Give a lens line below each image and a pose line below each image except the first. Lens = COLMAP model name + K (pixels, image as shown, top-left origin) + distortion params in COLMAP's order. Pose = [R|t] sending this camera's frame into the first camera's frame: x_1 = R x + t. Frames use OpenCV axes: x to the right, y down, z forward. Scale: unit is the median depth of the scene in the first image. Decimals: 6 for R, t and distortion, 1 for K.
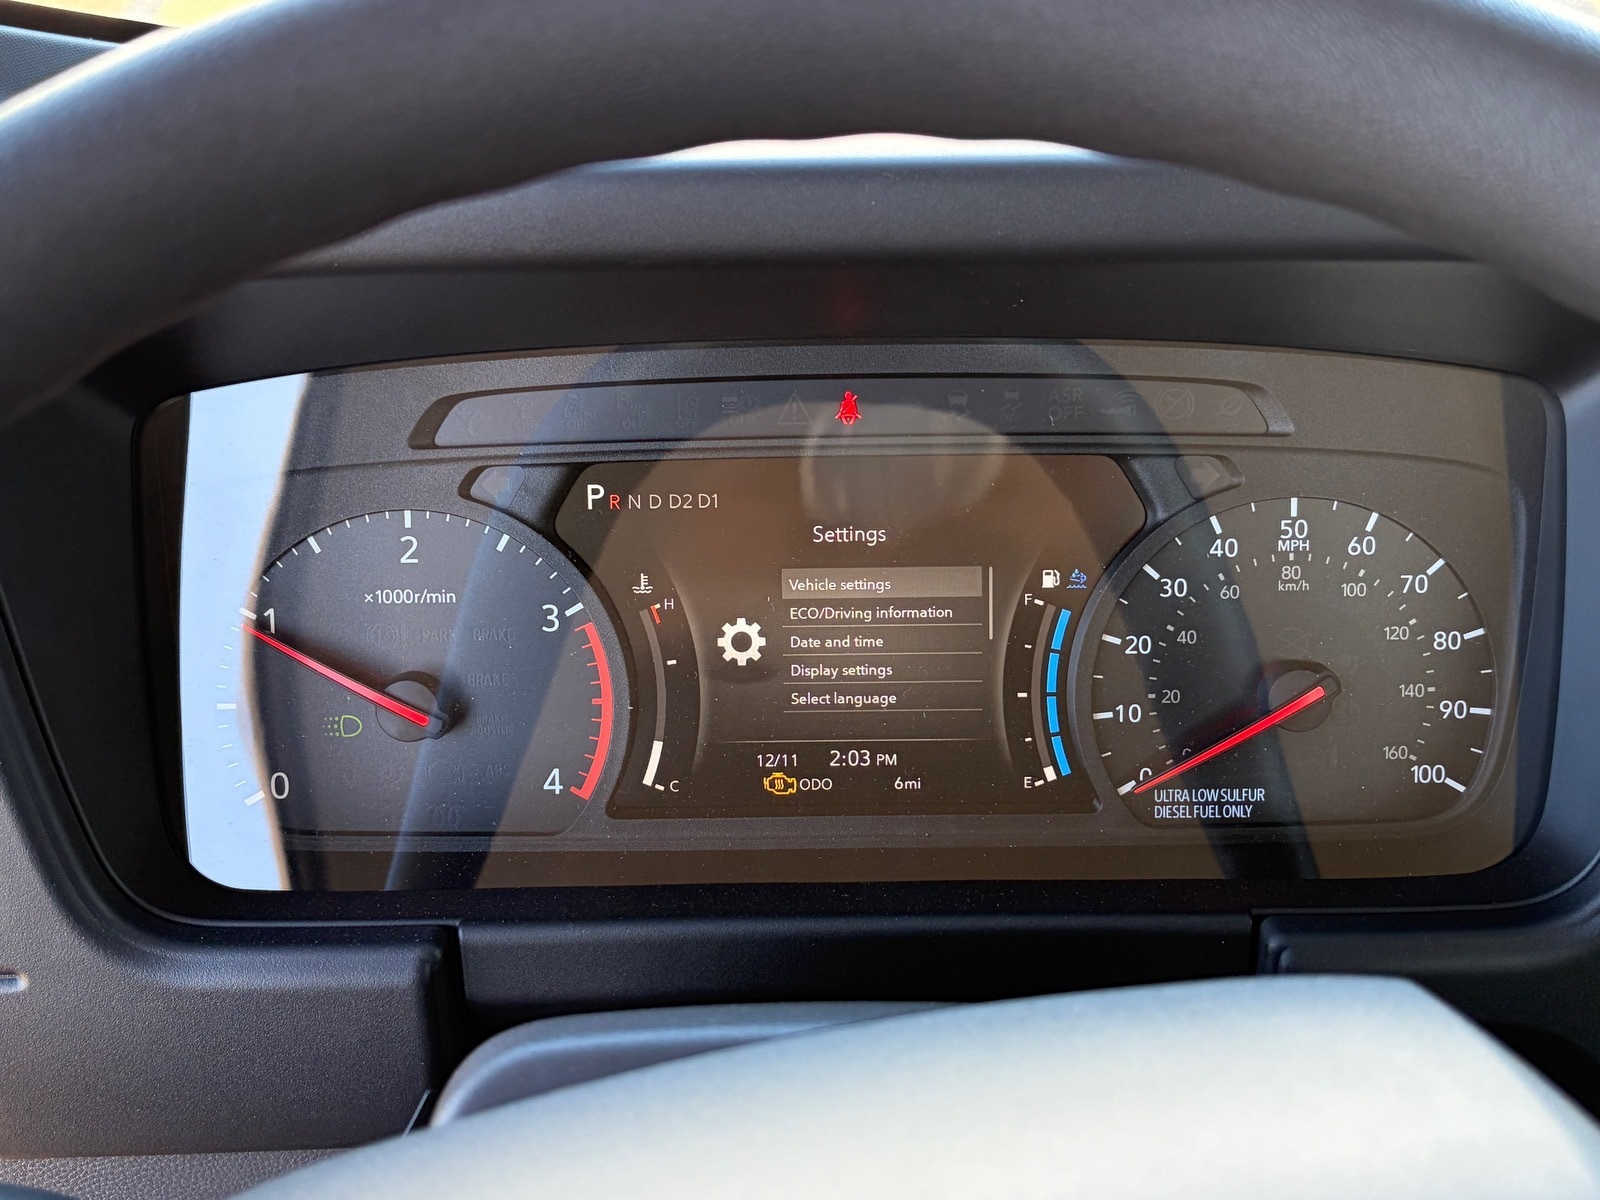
lens RADIAL K [[1909.3, 0, 802.5], [0, 1909.3, 605.1], [0, 0, 1]] dist [0.008196, 0.000000]
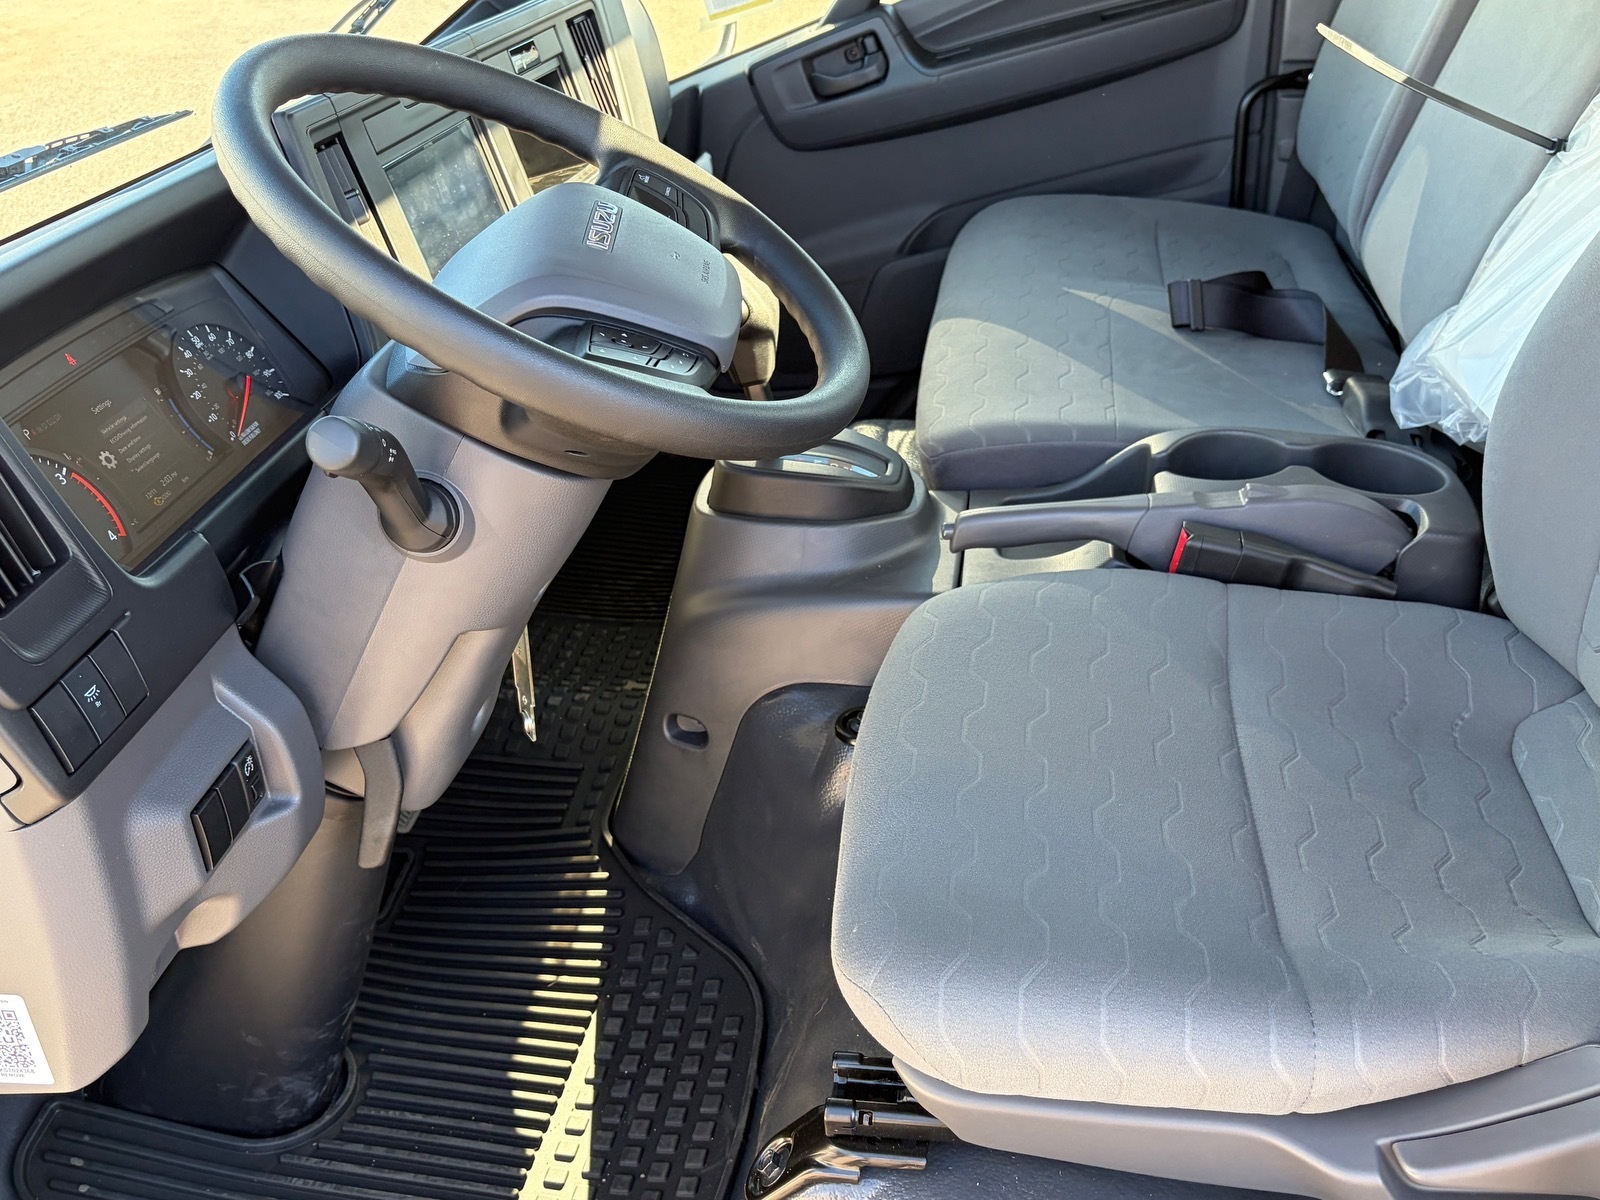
lens RADIAL K [[1499.1, 0, 799.9], [0, 1499.1, 594.1], [0, 0, 1]] dist [0.020839, 0.000000]
pose [[0.137743, -0.471023, 0.871300, -1.650189], [0.643200, 0.711500, 0.282952, 0.163760], [-0.753207, 0.521446, 0.400967, -0.321956]]
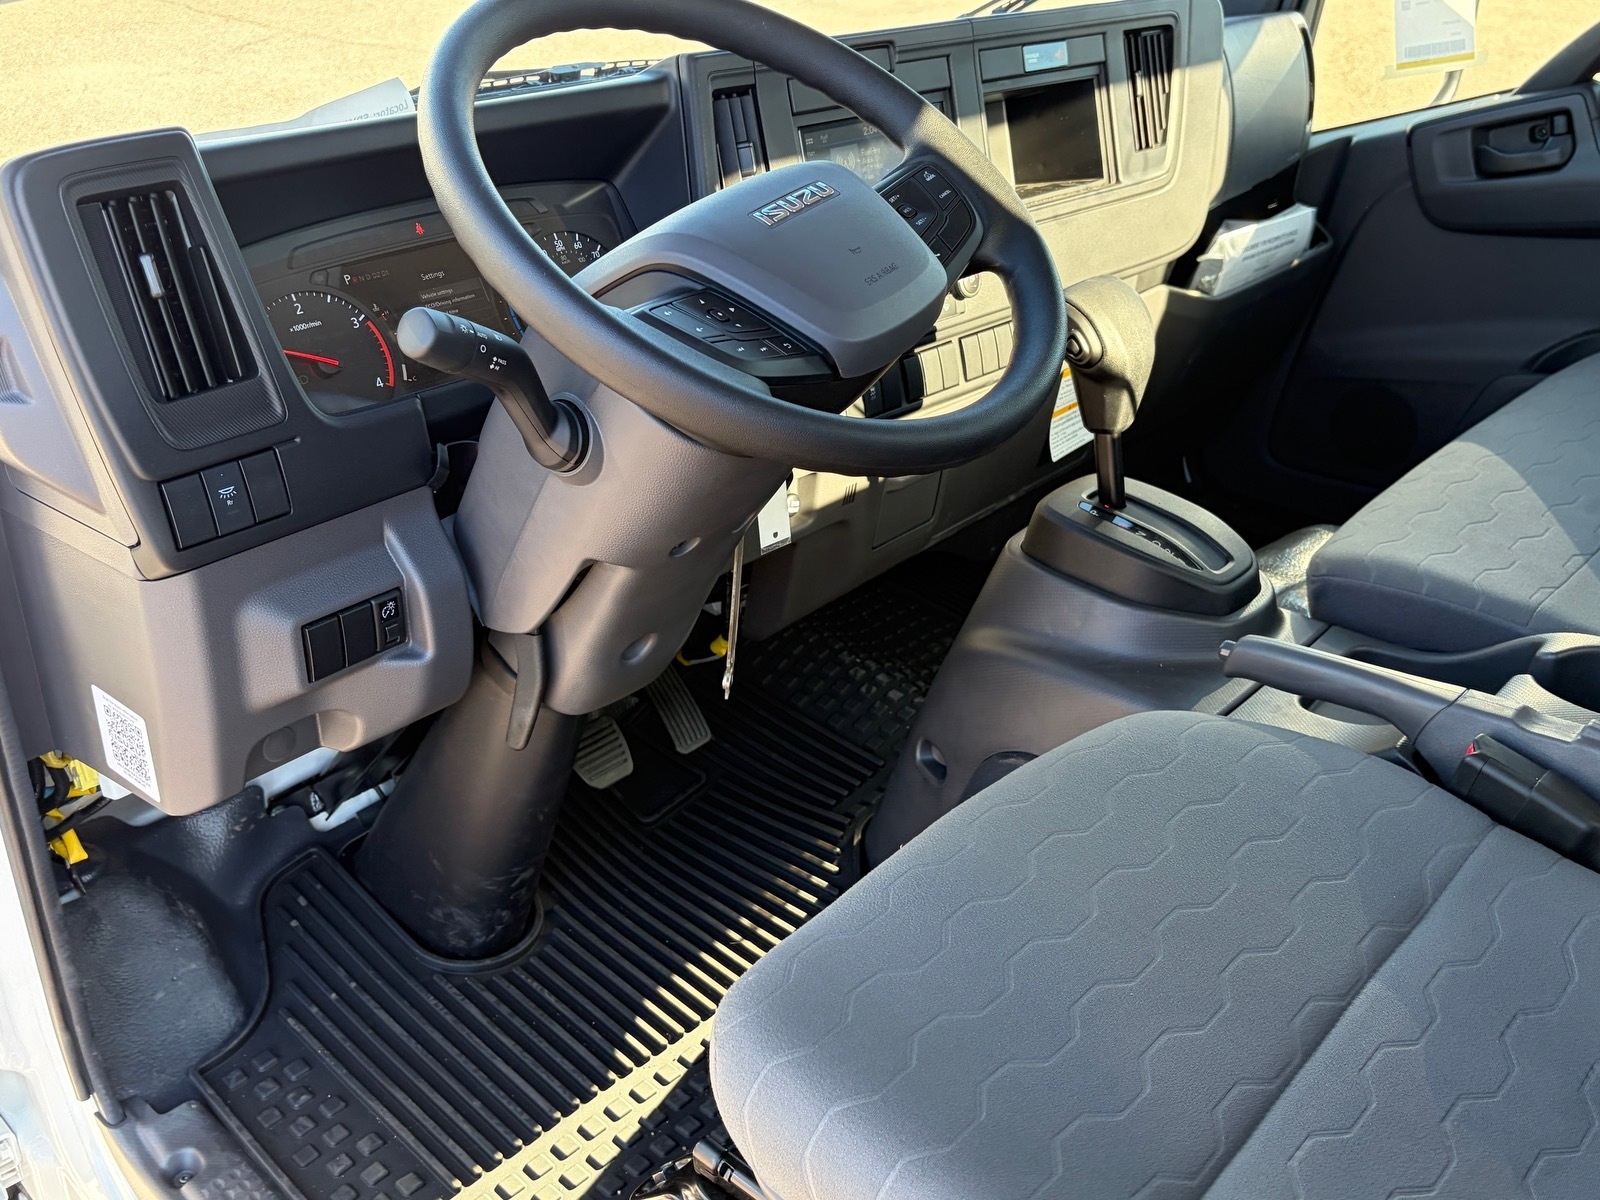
lens RADIAL K [[1499.1, 0, 798.6], [0, 1499.1, 596.8], [0, 0, 1]] dist [0.020839, 0.000000]
pose [[0.652223, -0.324486, 0.685065, -1.277242], [0.429876, 0.902702, 0.018303, 0.573737], [-0.624349, 0.282555, 0.728252, -0.787929]]
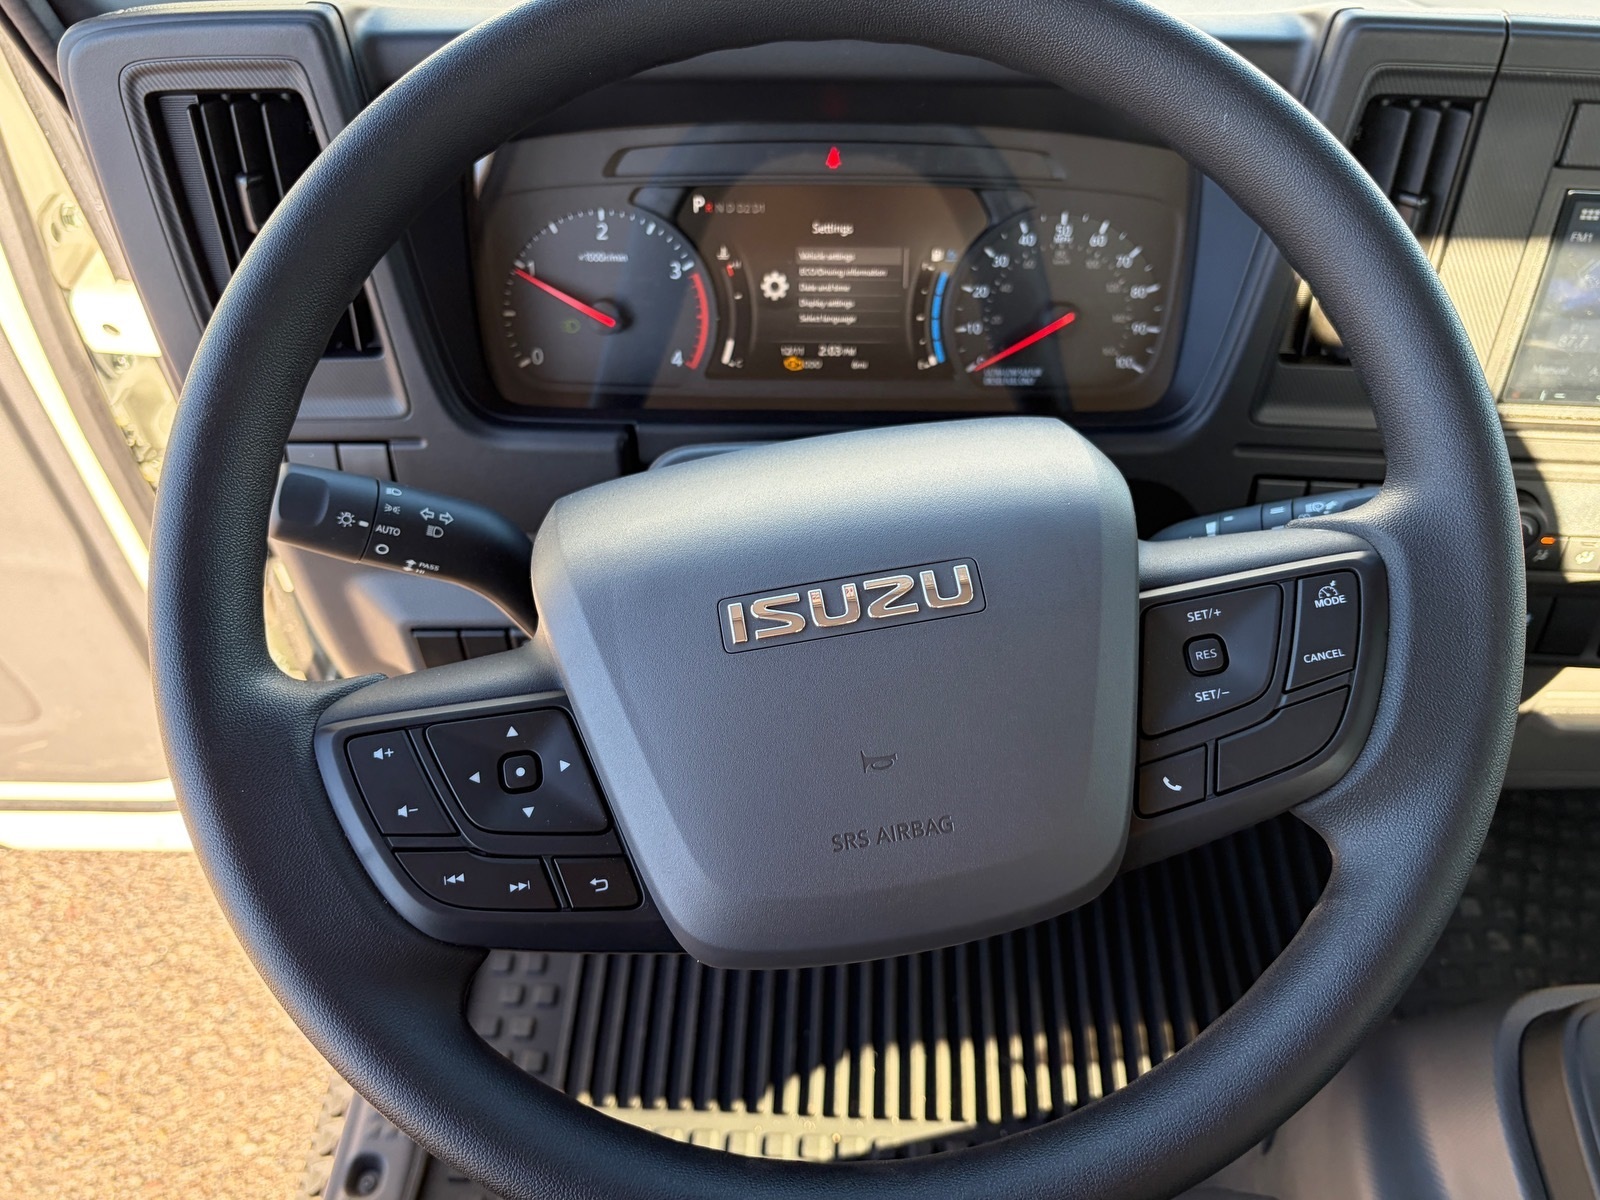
lens RADIAL K [[1386.0, 0, 821.3], [0, 1386.0, 643.4], [0, 0, 1]] dist [0.016134, -0.016150]
pose [[0.999365, 0.012060, 0.033531, -0.027937], [-0.019310, 0.974133, 0.225151, 0.054296], [-0.029948, -0.225655, 0.973747, -0.441643]]
